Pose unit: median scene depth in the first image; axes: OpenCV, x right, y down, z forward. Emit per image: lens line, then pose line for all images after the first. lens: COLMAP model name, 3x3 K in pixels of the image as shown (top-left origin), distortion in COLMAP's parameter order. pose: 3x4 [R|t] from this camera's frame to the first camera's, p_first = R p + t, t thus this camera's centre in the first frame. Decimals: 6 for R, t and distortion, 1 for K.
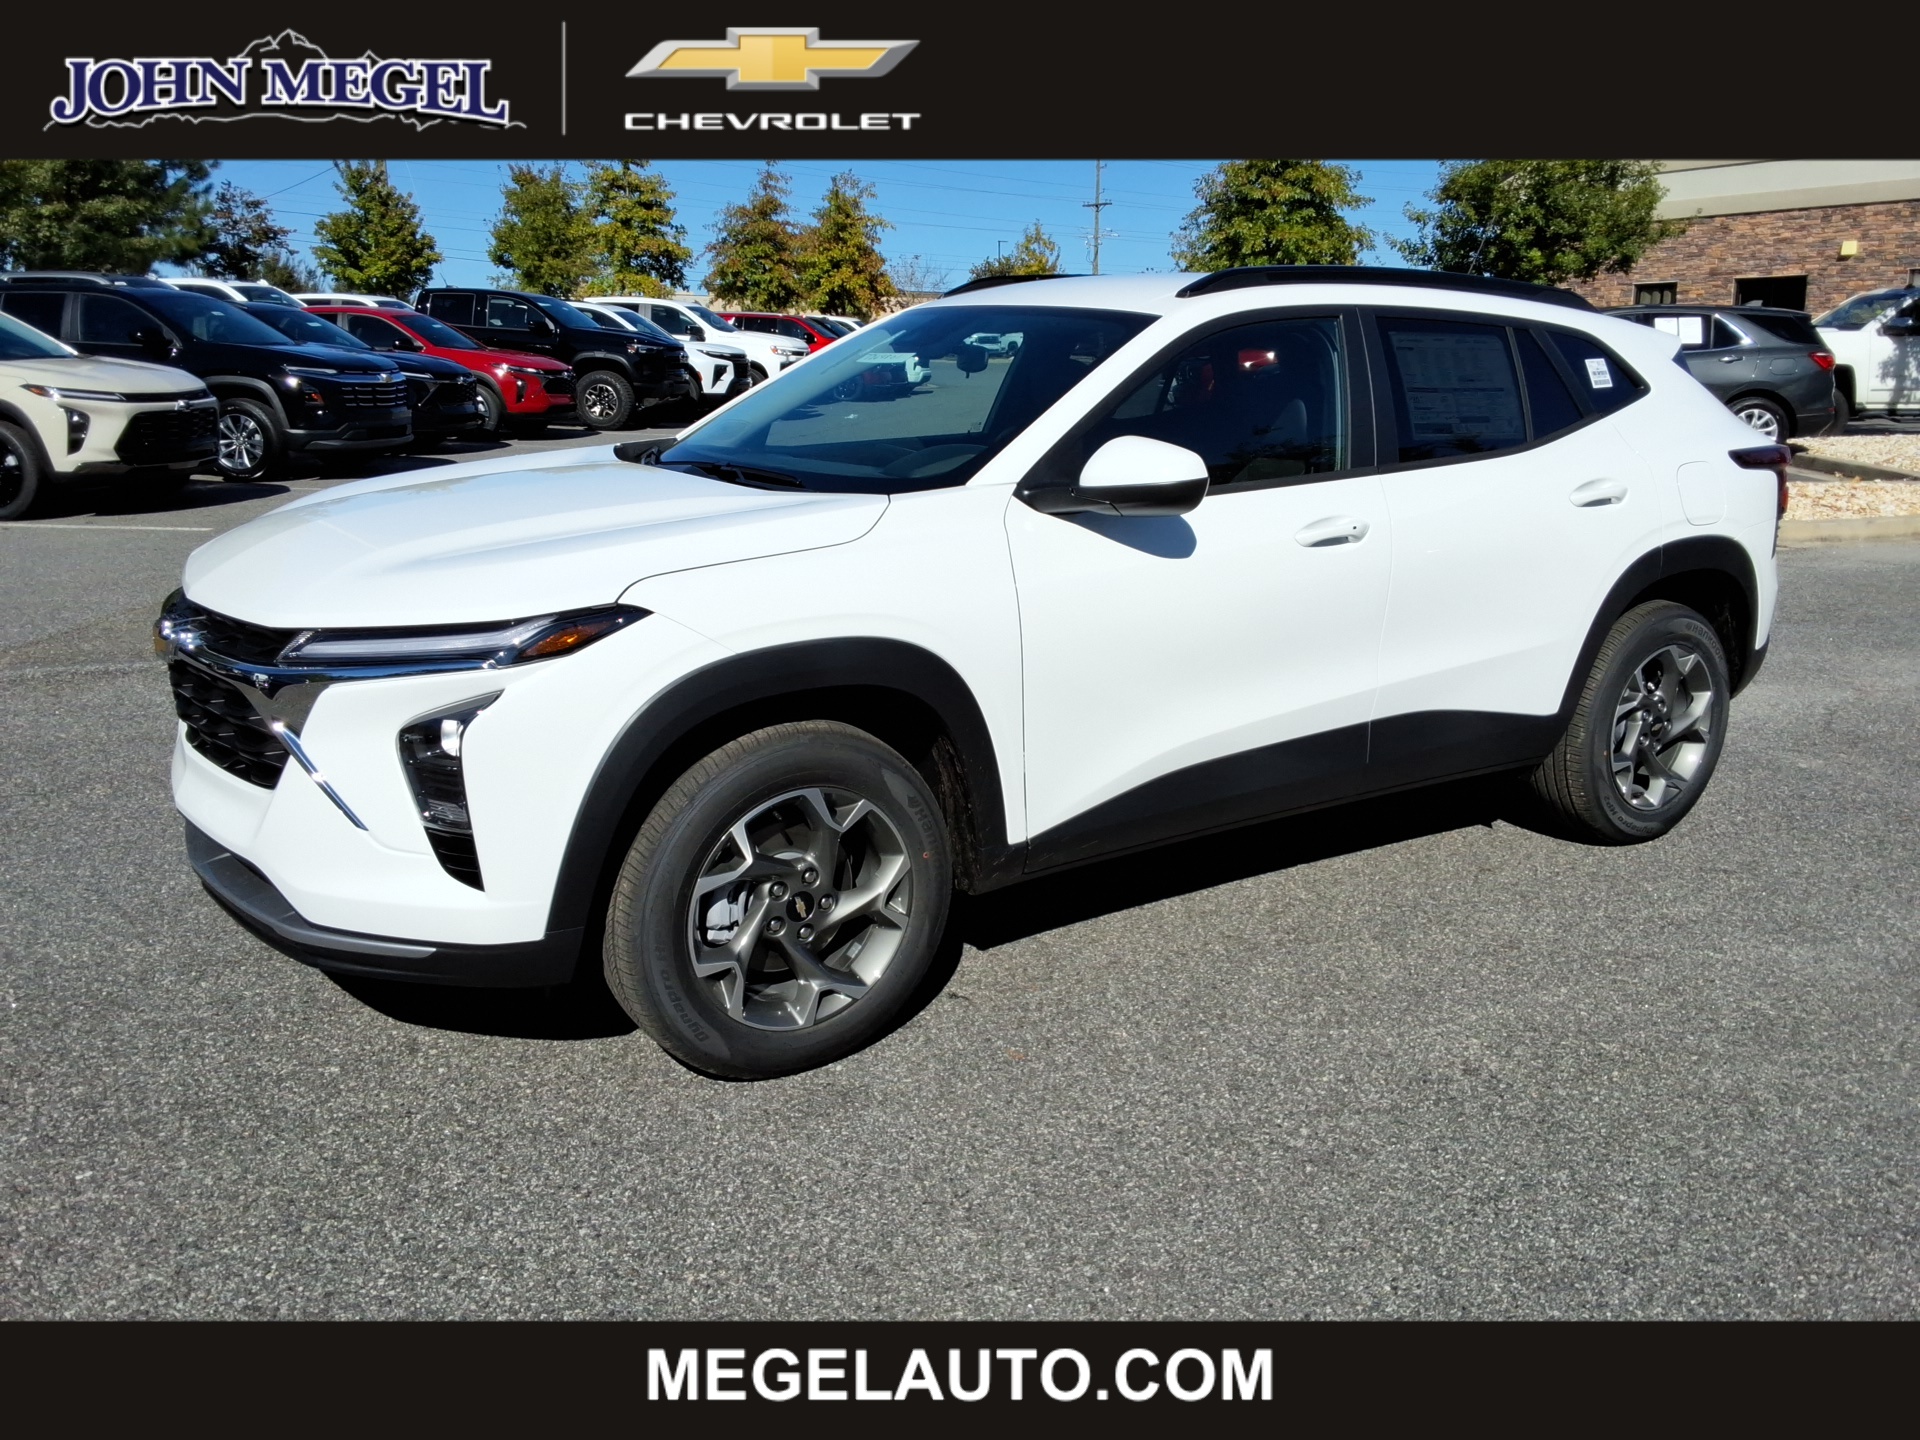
lens RADIAL K [[1543.3, 0, 988.8], [0, 1543.3, 708.5], [0, 0, 1]] dist [0.099255, -0.151298]
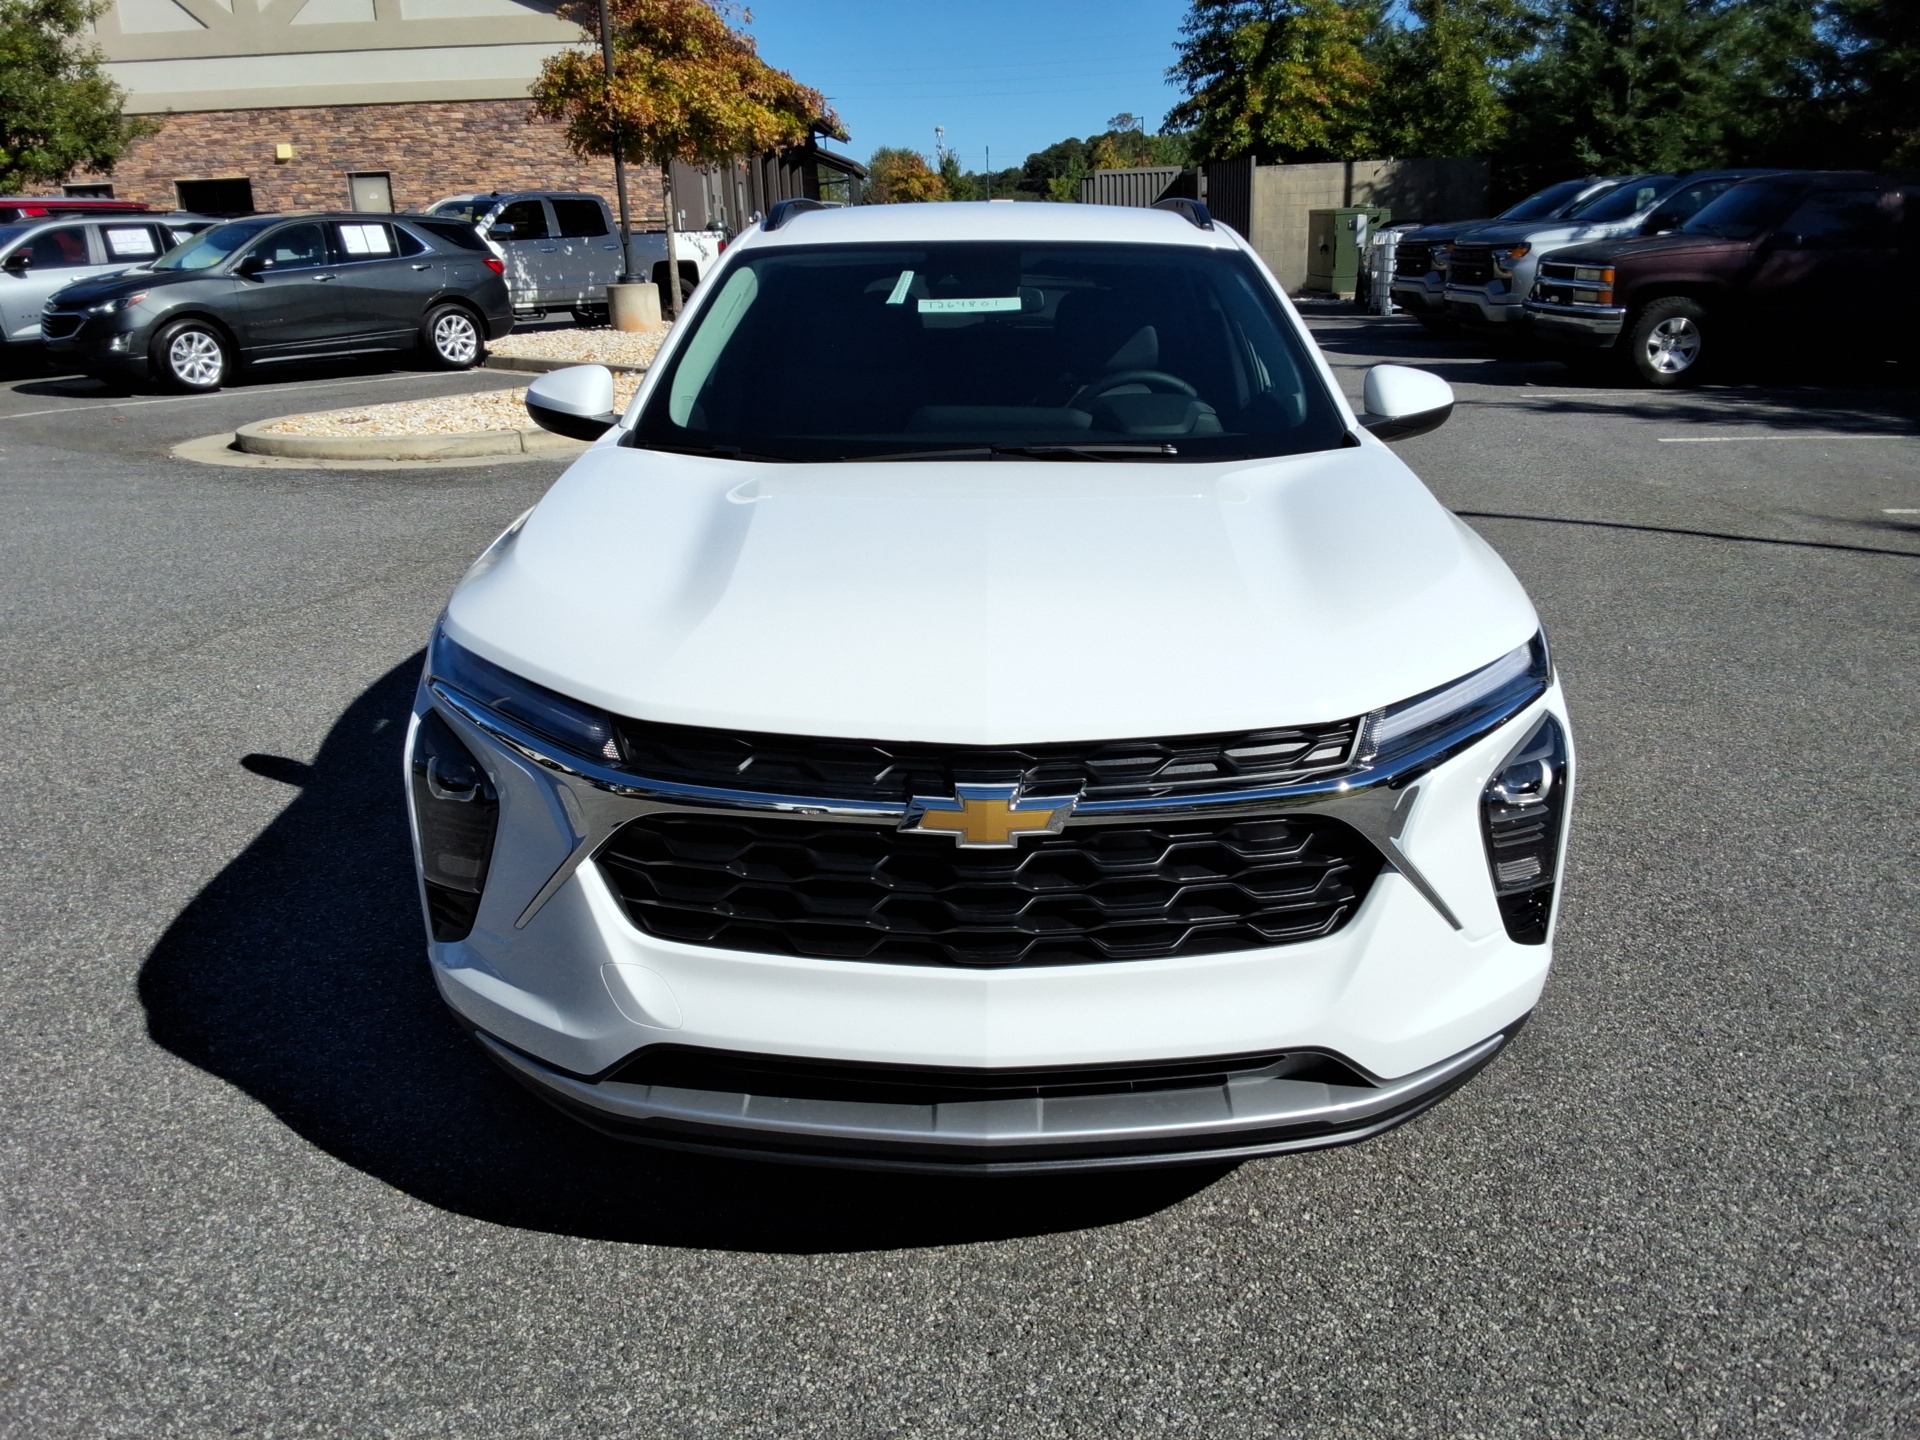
lens RADIAL K [[1567.3, 0, 967.4], [0, 1567.3, 716.6], [0, 0, 1]] dist [0.018898, -0.042454]
pose [[0.565249, -0.254019, 0.784836, -0.095149], [0.204048, 0.964897, 0.165339, -0.017520], [-0.799286, 0.066686, 0.597240, 0.060008]]
